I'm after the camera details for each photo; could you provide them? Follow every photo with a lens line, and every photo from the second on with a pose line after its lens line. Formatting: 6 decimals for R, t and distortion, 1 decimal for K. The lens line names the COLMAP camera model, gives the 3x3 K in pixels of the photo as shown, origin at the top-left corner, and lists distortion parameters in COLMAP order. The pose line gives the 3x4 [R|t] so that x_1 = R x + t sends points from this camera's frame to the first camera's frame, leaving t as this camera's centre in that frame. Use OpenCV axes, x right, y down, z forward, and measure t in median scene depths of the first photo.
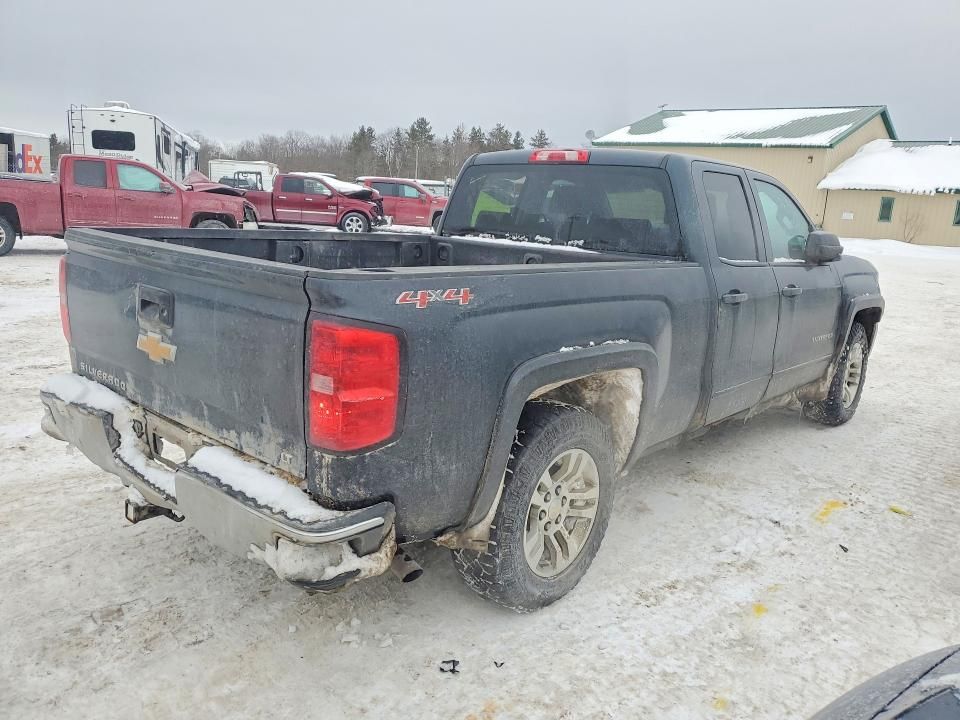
lens RADIAL K [[745.3, 0, 480.0], [0, 745.3, 360.0], [0, 0, 1]] dist [0.020280, 0.001190]
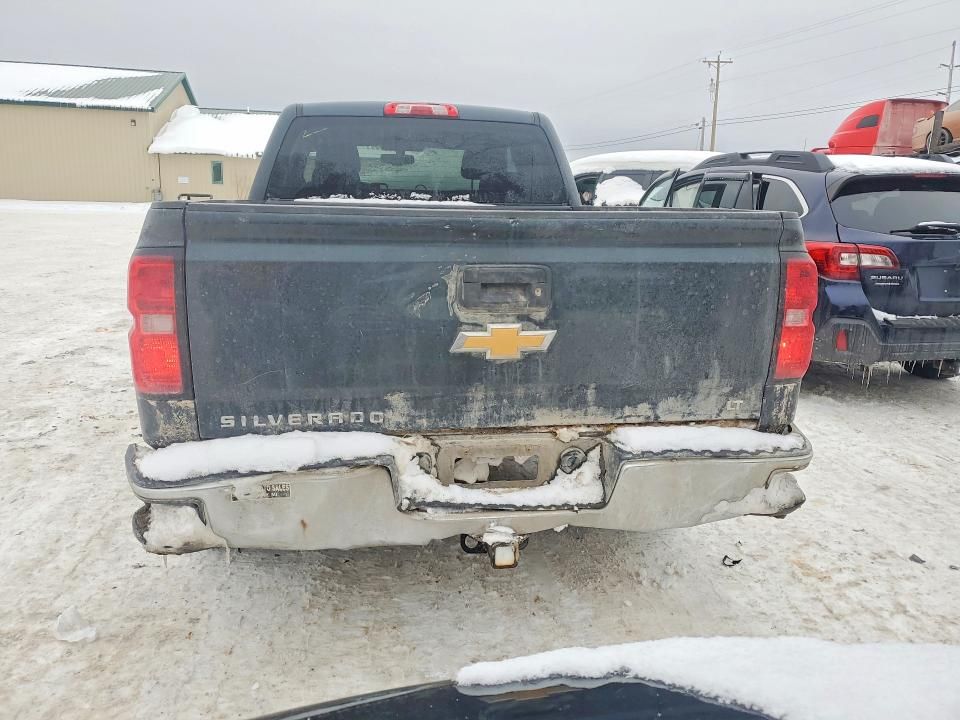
lens RADIAL K [[745.3, 0, 480.0], [0, 745.3, 360.0], [0, 0, 1]] dist [0.020280, 0.001190]
pose [[0.629602, -0.213762, 0.746932, -0.686775], [0.181210, 0.975291, 0.126370, -0.066296], [-0.755490, 0.055789, 0.652781, 0.337420]]
